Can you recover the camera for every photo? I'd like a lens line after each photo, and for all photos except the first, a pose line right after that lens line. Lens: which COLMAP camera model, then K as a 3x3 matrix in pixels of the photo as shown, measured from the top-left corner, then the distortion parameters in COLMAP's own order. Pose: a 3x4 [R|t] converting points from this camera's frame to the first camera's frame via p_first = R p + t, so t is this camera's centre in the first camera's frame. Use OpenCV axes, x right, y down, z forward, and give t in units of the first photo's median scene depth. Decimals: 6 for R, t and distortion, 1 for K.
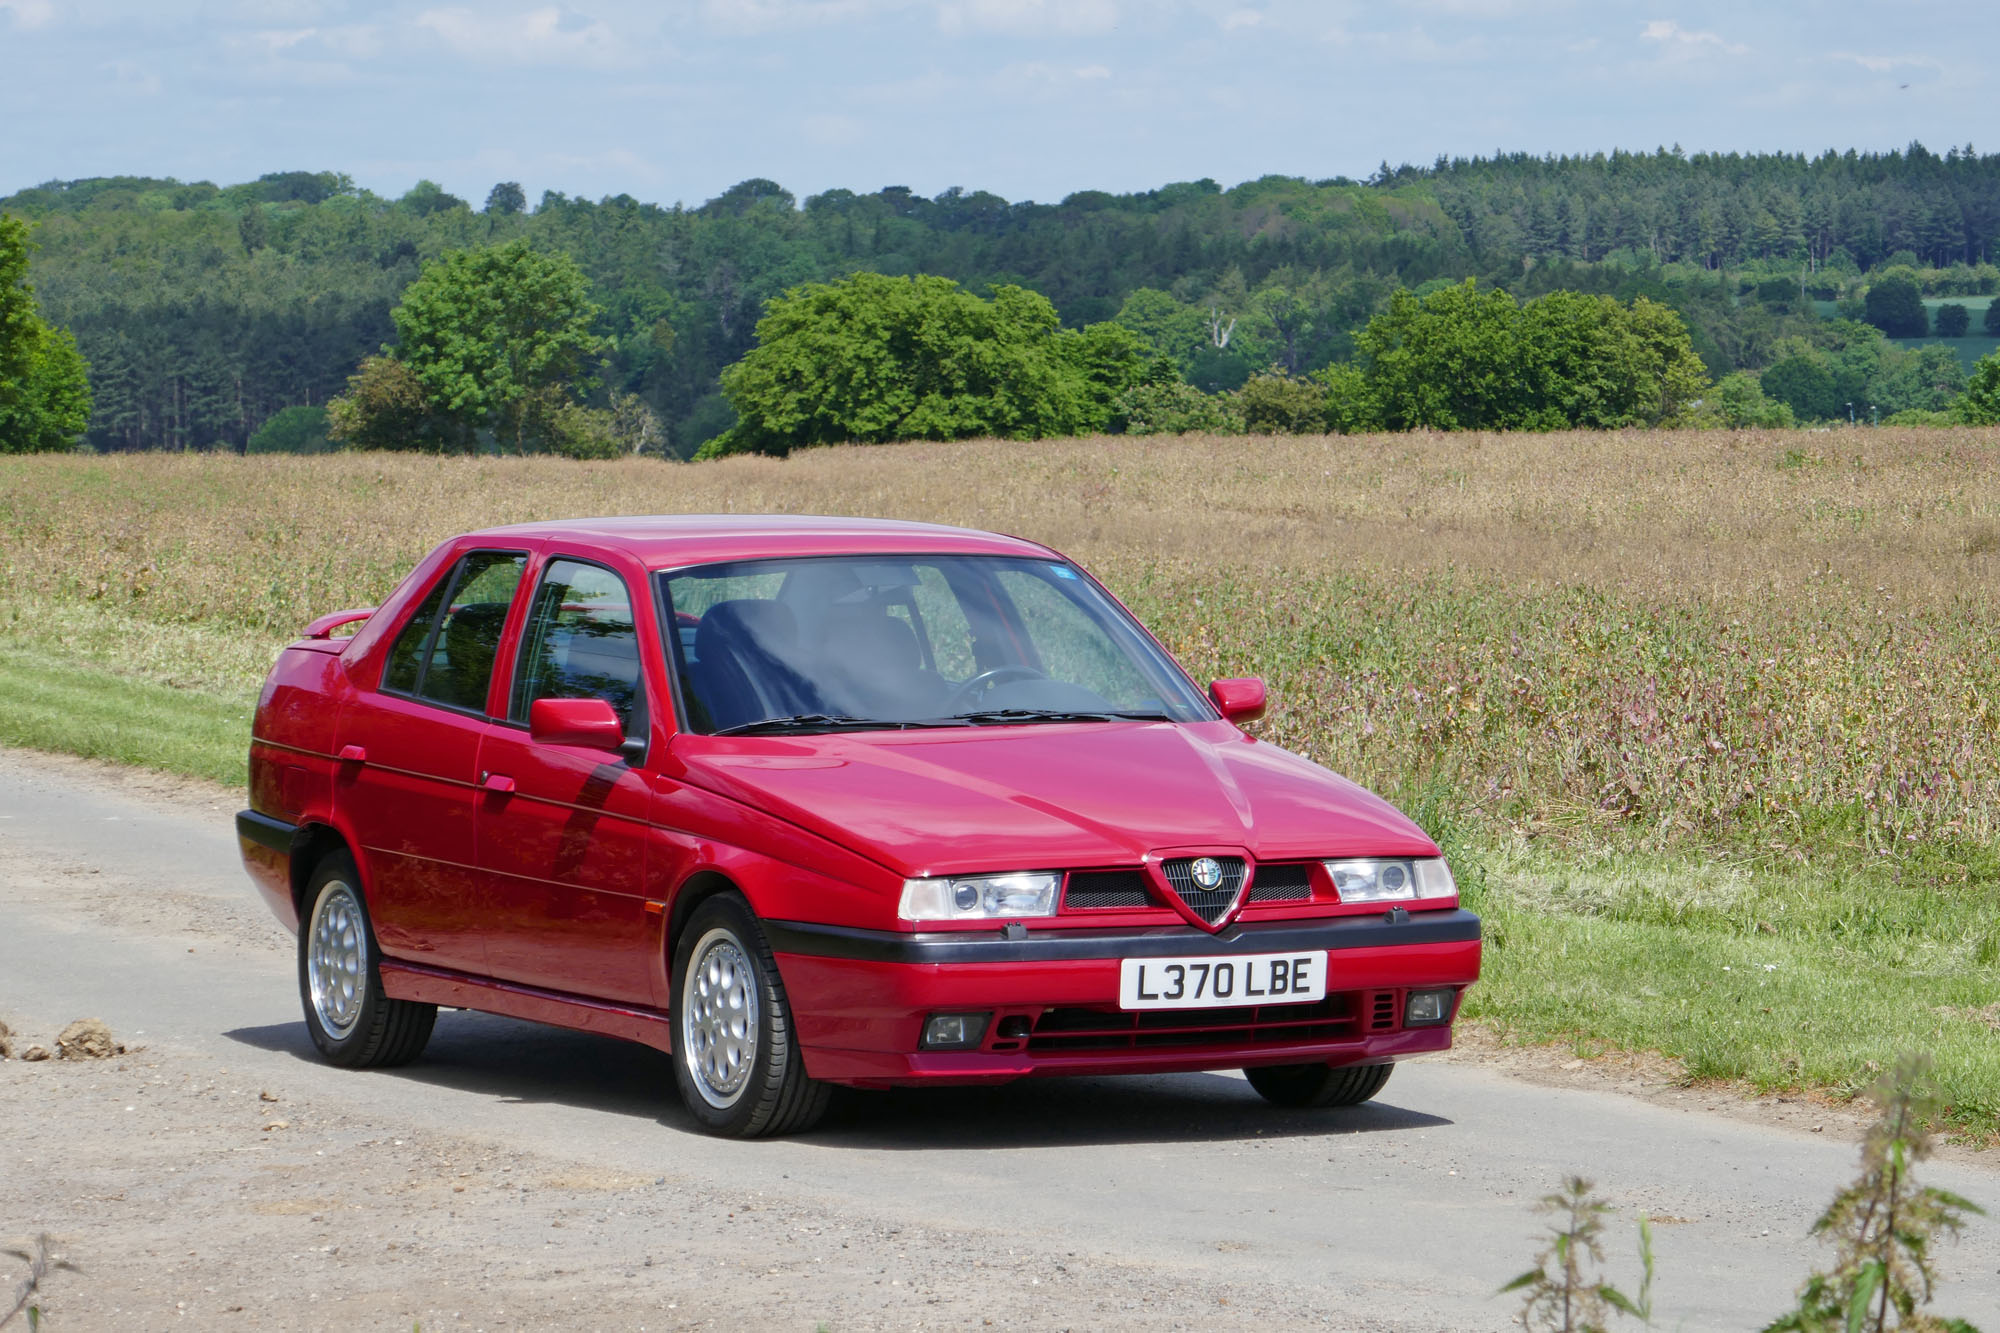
lens RADIAL K [[7610.1, 0, 1059.9], [0, 7610.1, 769.9], [0, 0, 1]] dist [1.247417, -36.379767]
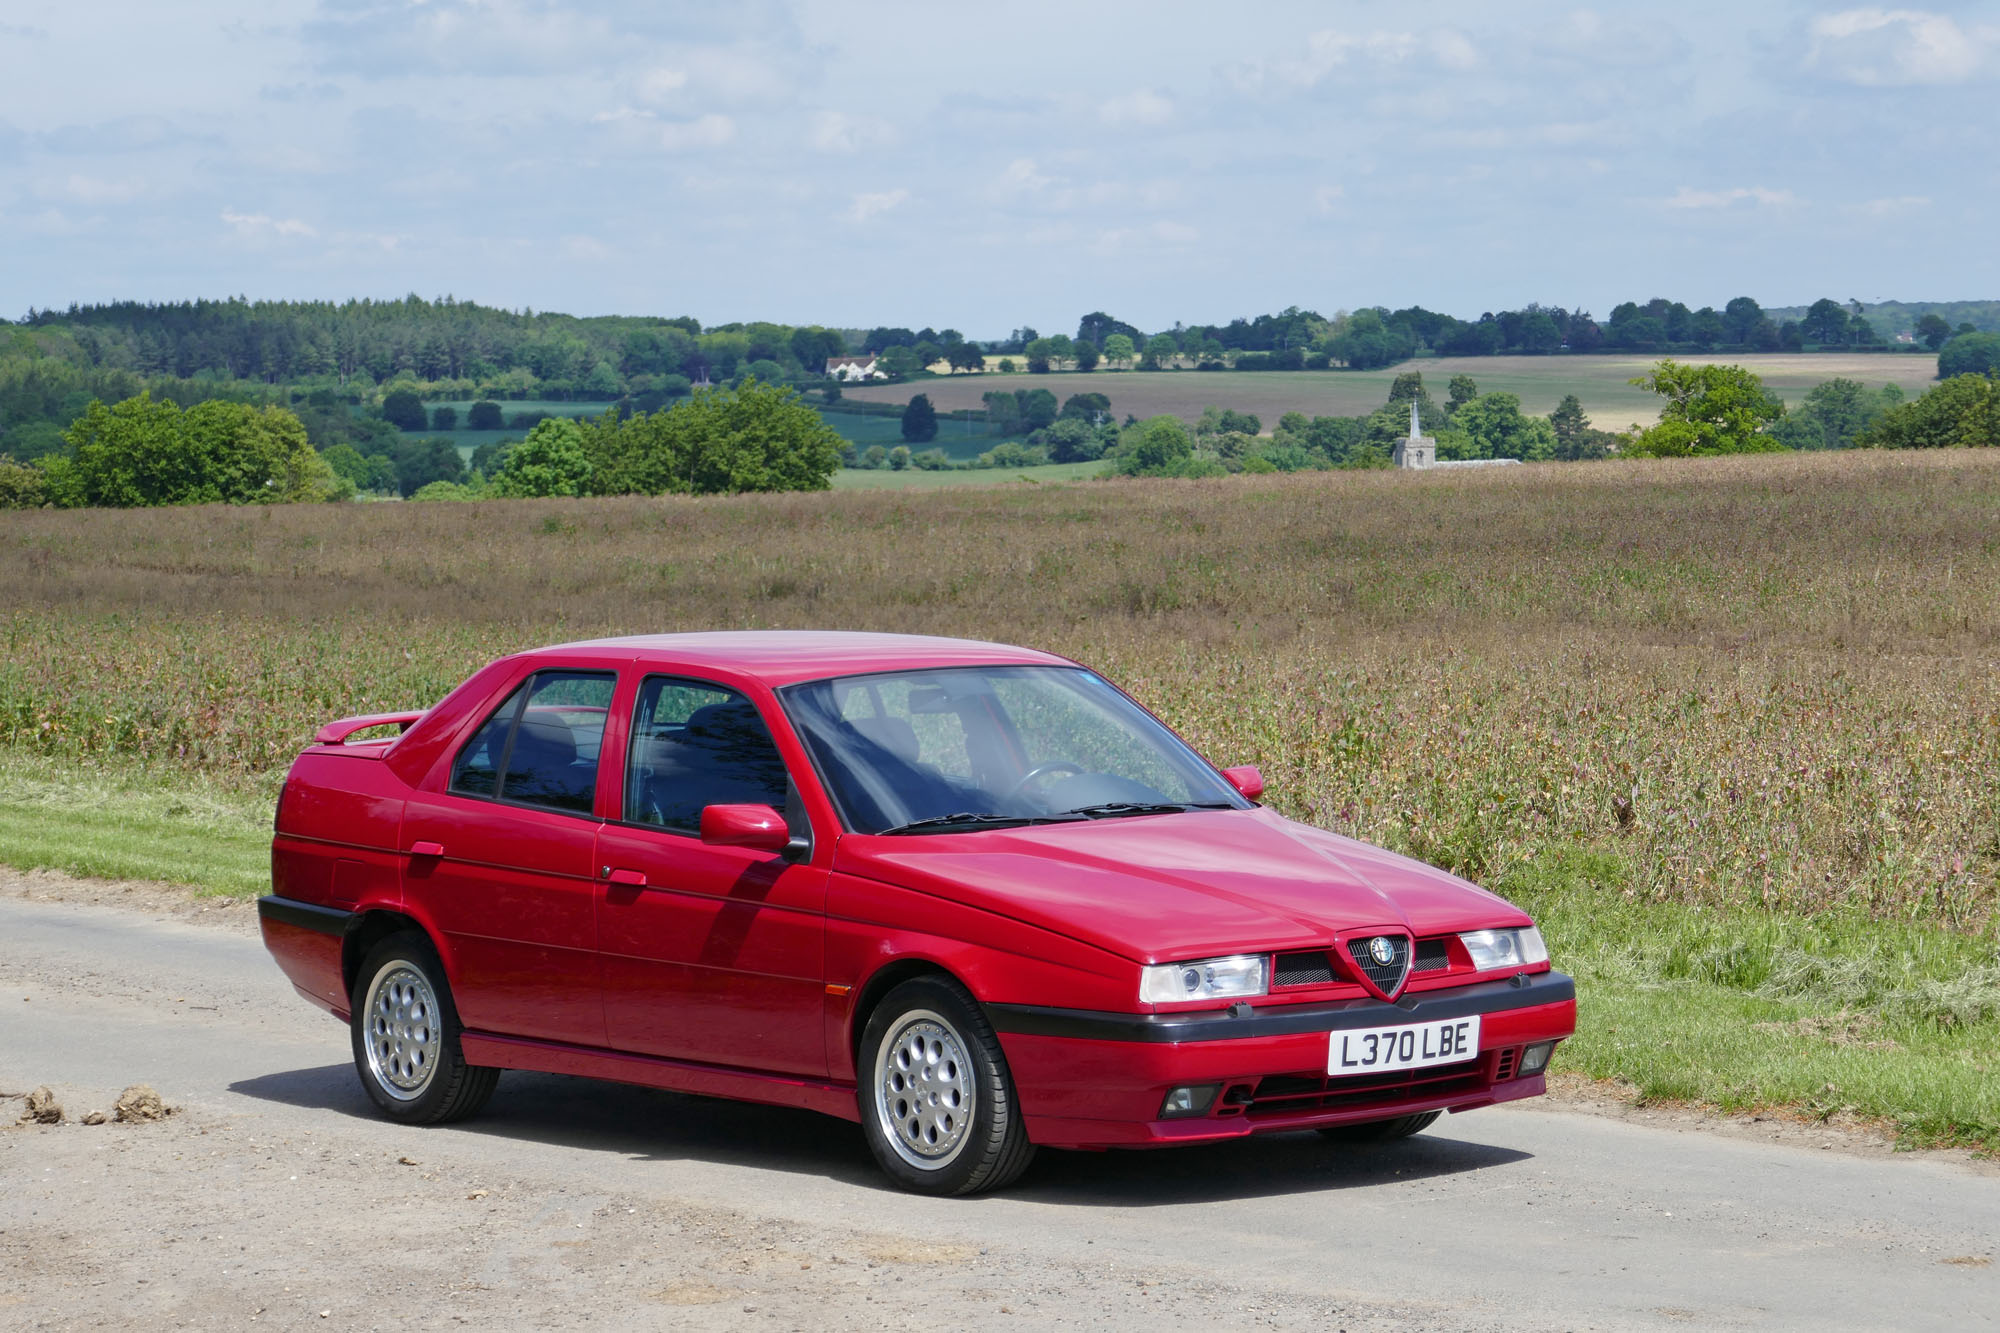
lens RADIAL K [[5351.4, 0, 997.6], [0, 5351.4, 816.3], [0, 0, 1]] dist [0.427396, -6.438895]
pose [[0.975115, -0.027303, 0.220013, -0.184573], [0.023894, 0.999550, 0.018143, -0.019393], [-0.220409, -0.012435, 0.975328, 0.208675]]
